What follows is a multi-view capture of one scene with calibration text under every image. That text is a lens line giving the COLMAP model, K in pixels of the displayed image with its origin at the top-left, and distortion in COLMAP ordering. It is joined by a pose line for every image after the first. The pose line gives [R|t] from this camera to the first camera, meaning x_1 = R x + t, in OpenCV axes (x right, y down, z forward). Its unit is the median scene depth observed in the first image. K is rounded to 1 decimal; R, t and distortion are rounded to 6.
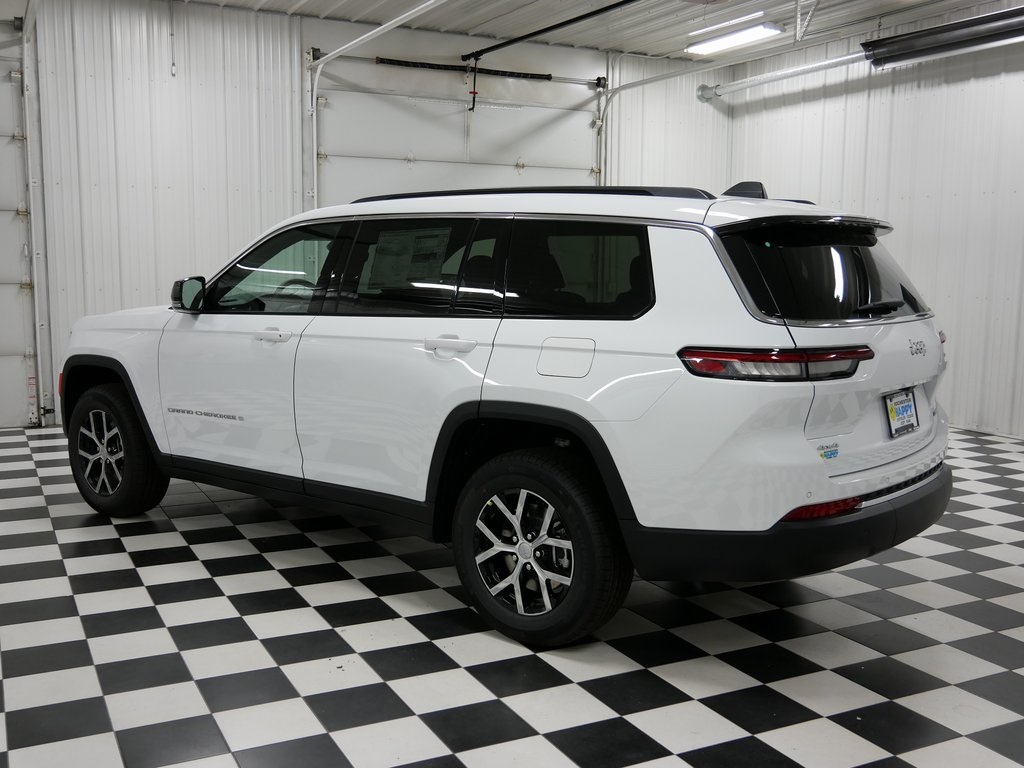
lens RADIAL K [[1065.2, 0, 512.0], [0, 1065.2, 384.0], [0, 0, 1]] dist [-0.002709, 0.003629]
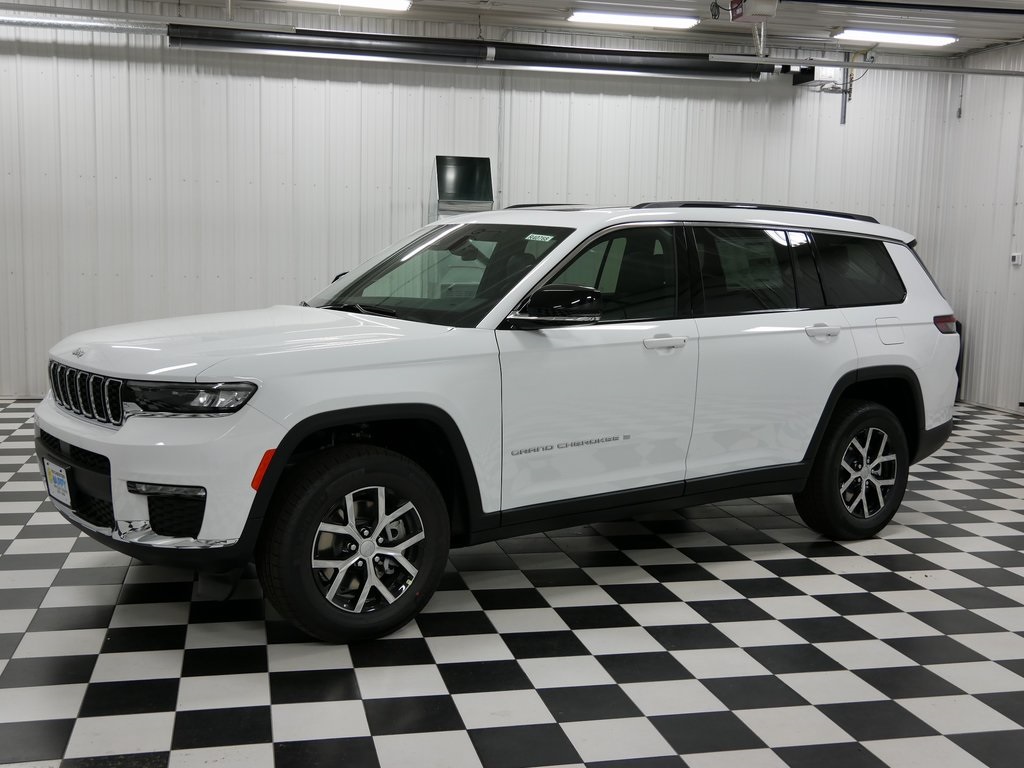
lens RADIAL K [[1150.6, 0, 512.0], [0, 1150.6, 384.0], [0, 0, 1]] dist [0.023950, 0.034128]
pose [[0.236899, -0.118609, 0.964267, -1.304591], [0.090575, 0.990893, 0.099632, -0.128111], [-0.967303, 0.063736, 0.245485, 0.900365]]
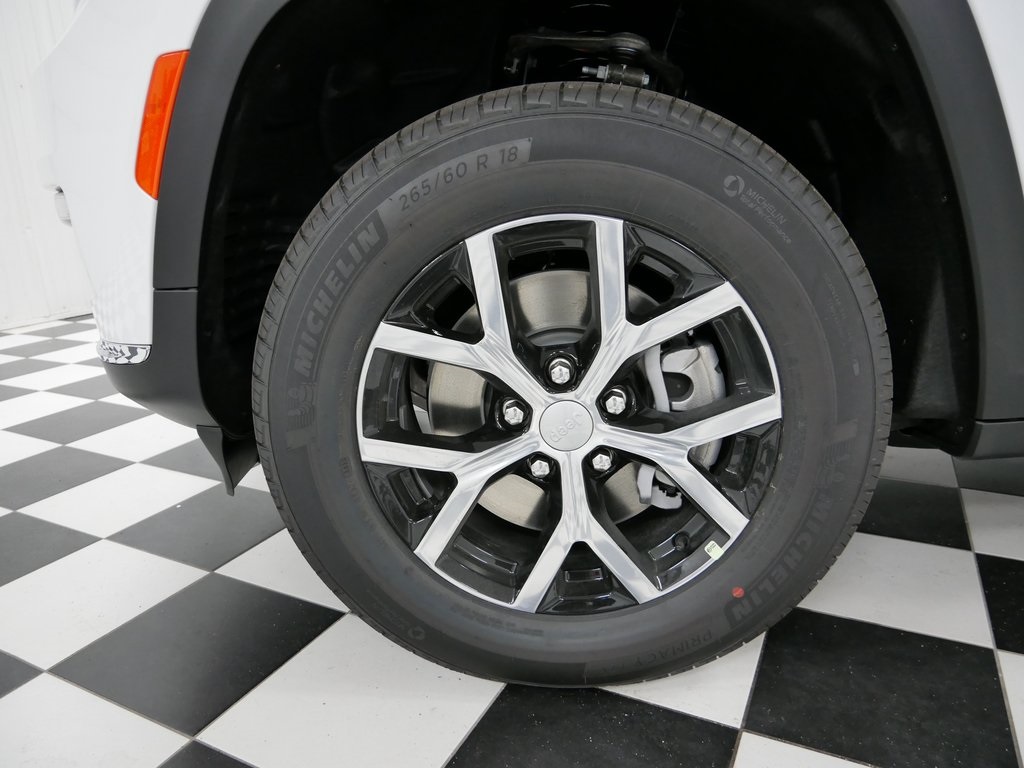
lens RADIAL K [[730.6, 0, 512.0], [0, 730.6, 384.0], [0, 0, 1]] dist [-0.037564, 0.004439]
pose [[0.797811, -0.206809, 0.566328, -0.583665], [0.107668, 0.973100, 0.203676, 0.032666], [-0.593216, -0.101520, 0.798617, 1.108205]]
